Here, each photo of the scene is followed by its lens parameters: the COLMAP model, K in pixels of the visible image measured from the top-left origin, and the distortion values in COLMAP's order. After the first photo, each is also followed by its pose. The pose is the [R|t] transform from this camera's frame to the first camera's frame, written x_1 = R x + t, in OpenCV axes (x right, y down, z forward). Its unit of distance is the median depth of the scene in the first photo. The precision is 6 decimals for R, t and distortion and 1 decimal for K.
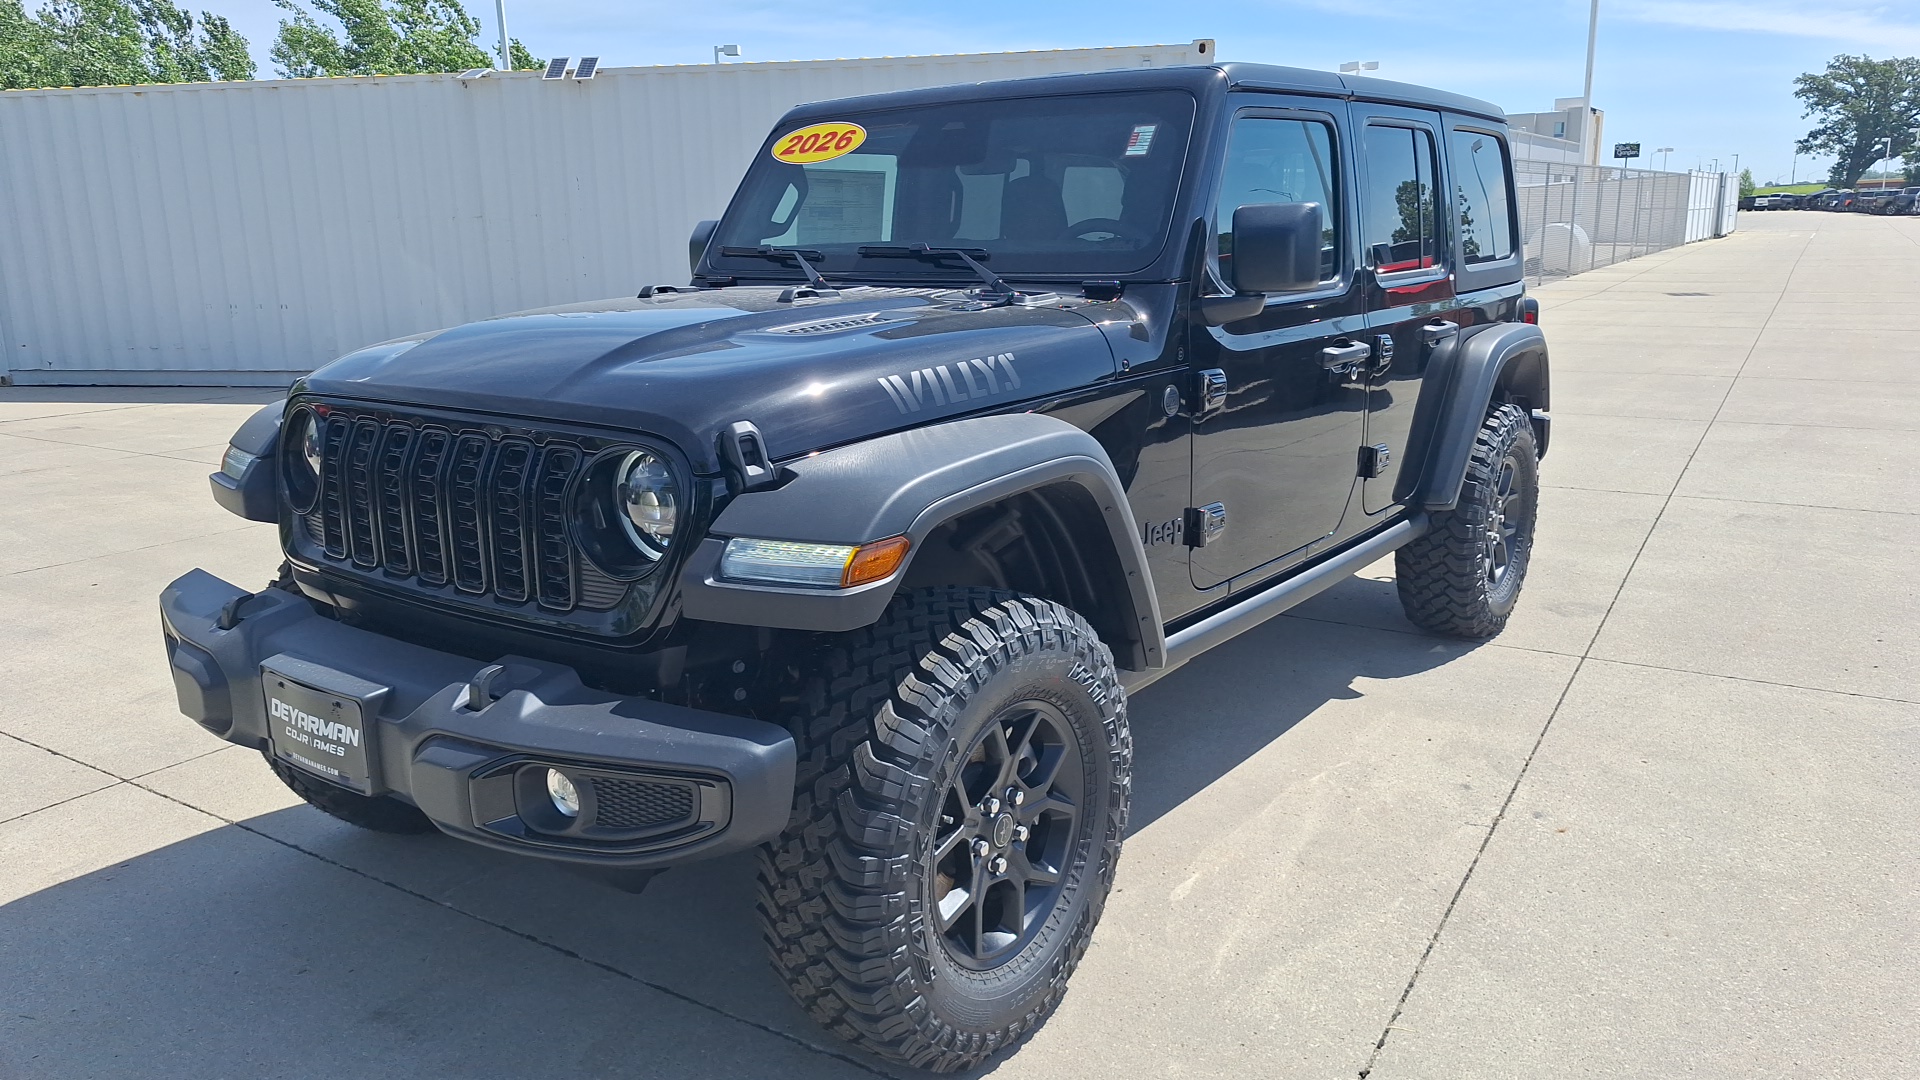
lens RADIAL K [[1340.1, 0, 961.4], [0, 1340.1, 551.8], [0, 0, 1]] dist [0.056109, -0.047639]
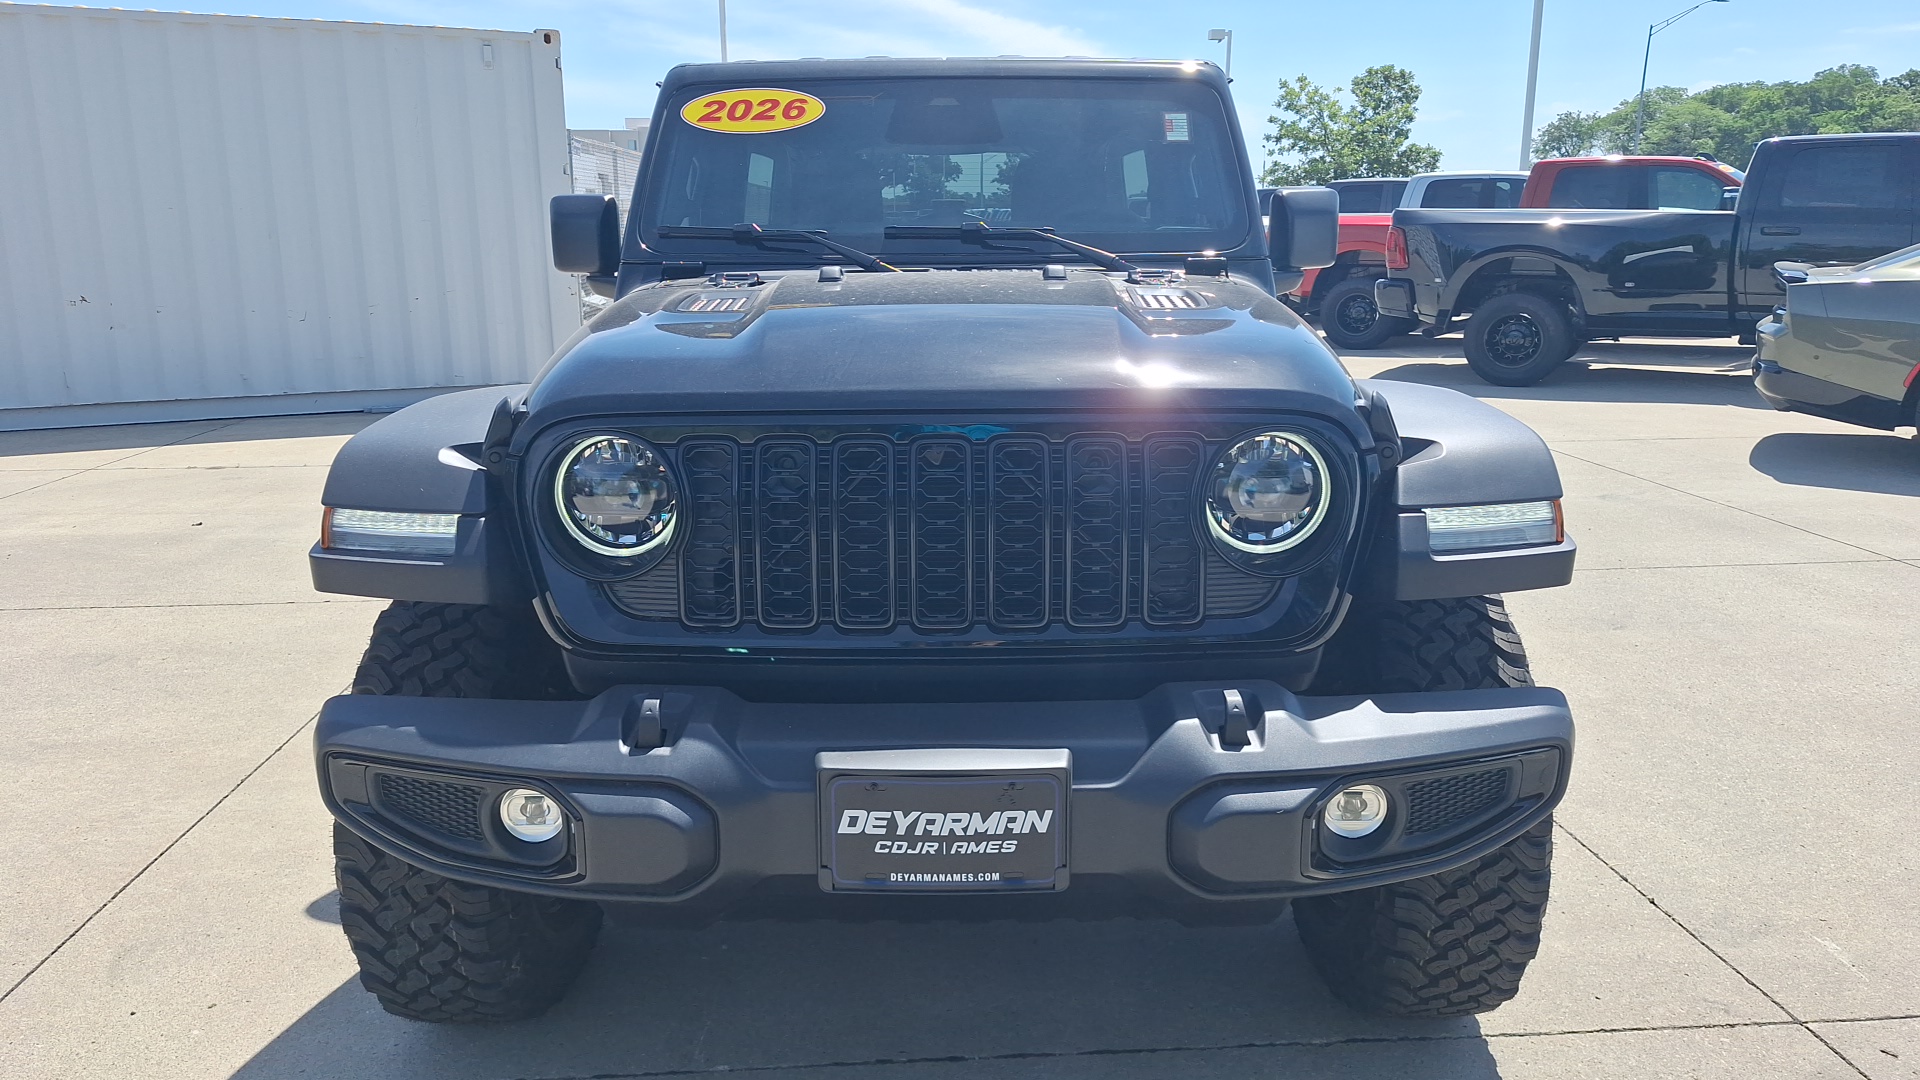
lens RADIAL K [[1340.1, 0, 953.6], [0, 1340.1, 525.8], [0, 0, 1]] dist [0.056109, -0.047639]
pose [[0.806451, -0.116402, 0.579731, -0.599191], [0.130101, 0.991336, 0.018066, -0.036097], [-0.576811, 0.060854, 0.814608, 0.244426]]
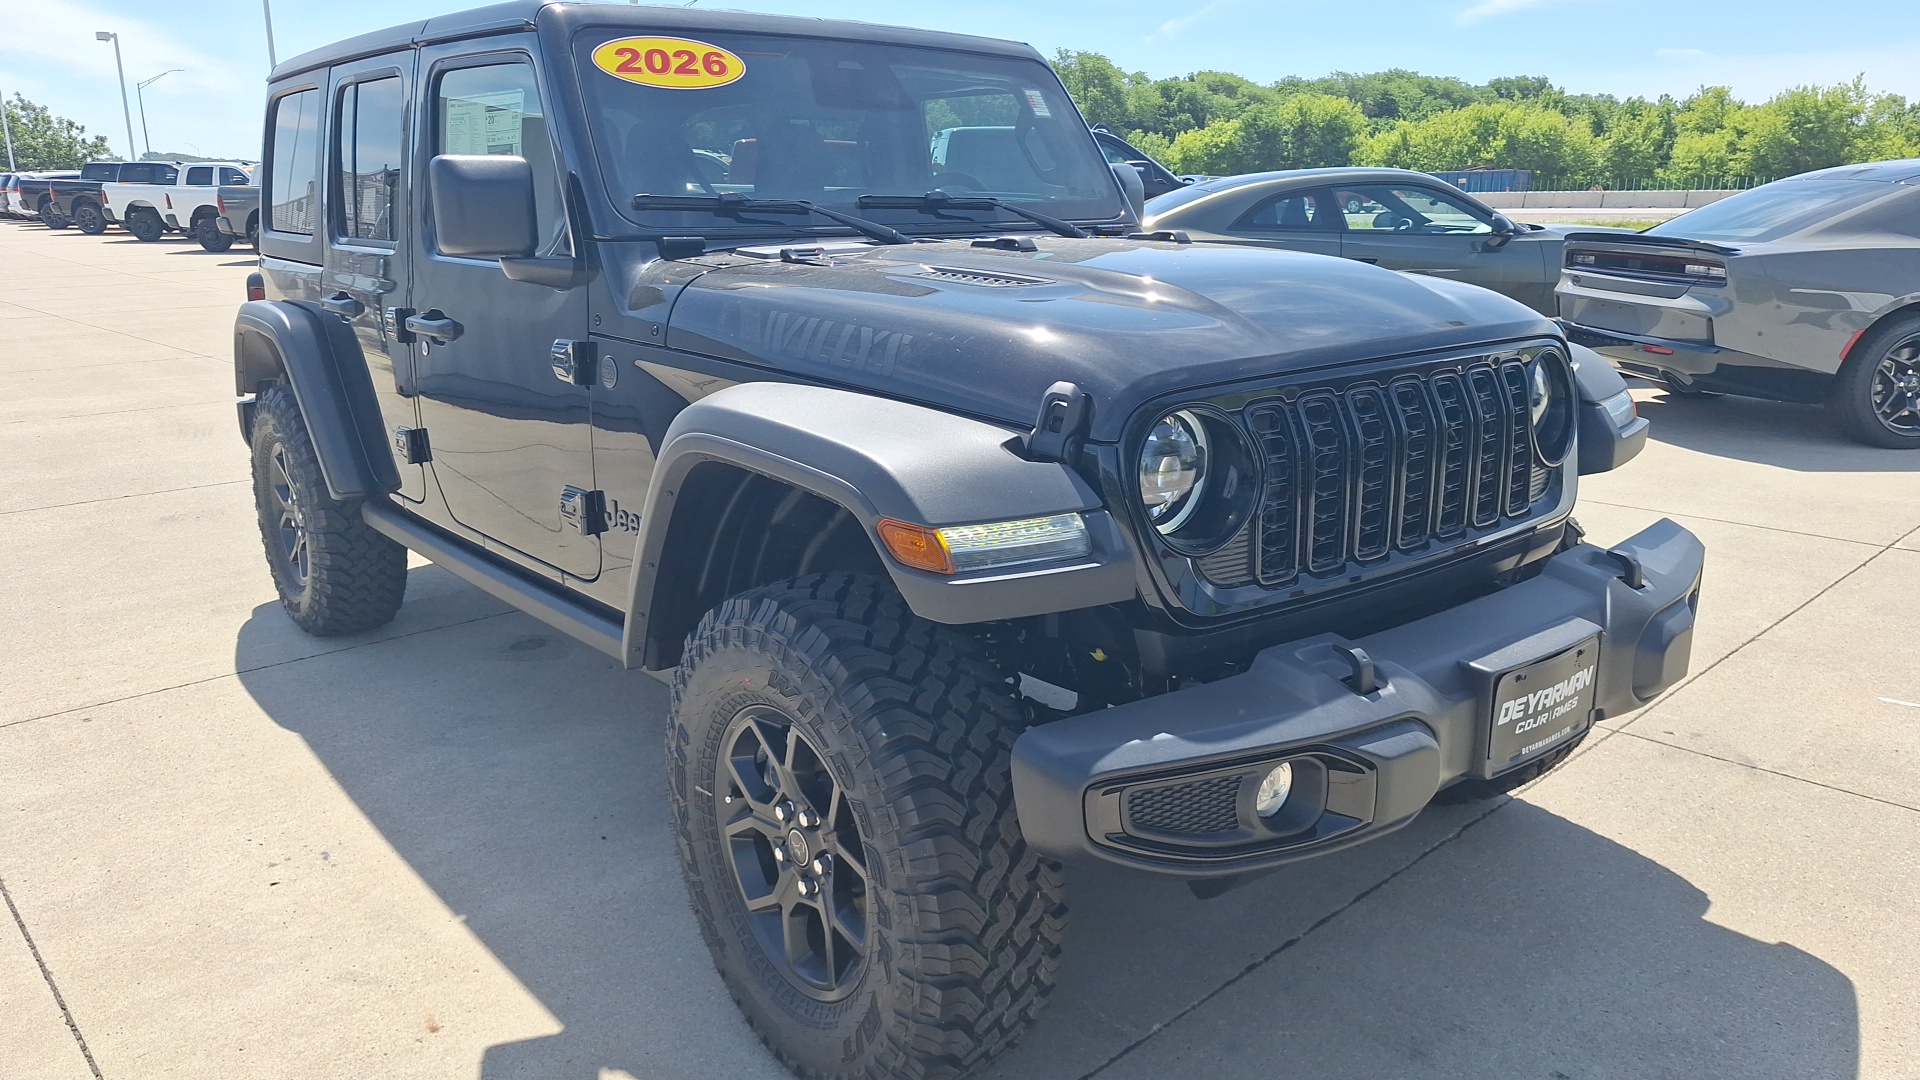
lens RADIAL K [[1340.1, 0, 963.2], [0, 1340.1, 537.3], [0, 0, 1]] dist [0.056109, -0.047639]
pose [[0.247792, -0.225259, 0.942262, -0.948861], [0.224879, 0.959403, 0.170219, -0.149103], [-0.942353, 0.169716, 0.288389, 0.730115]]
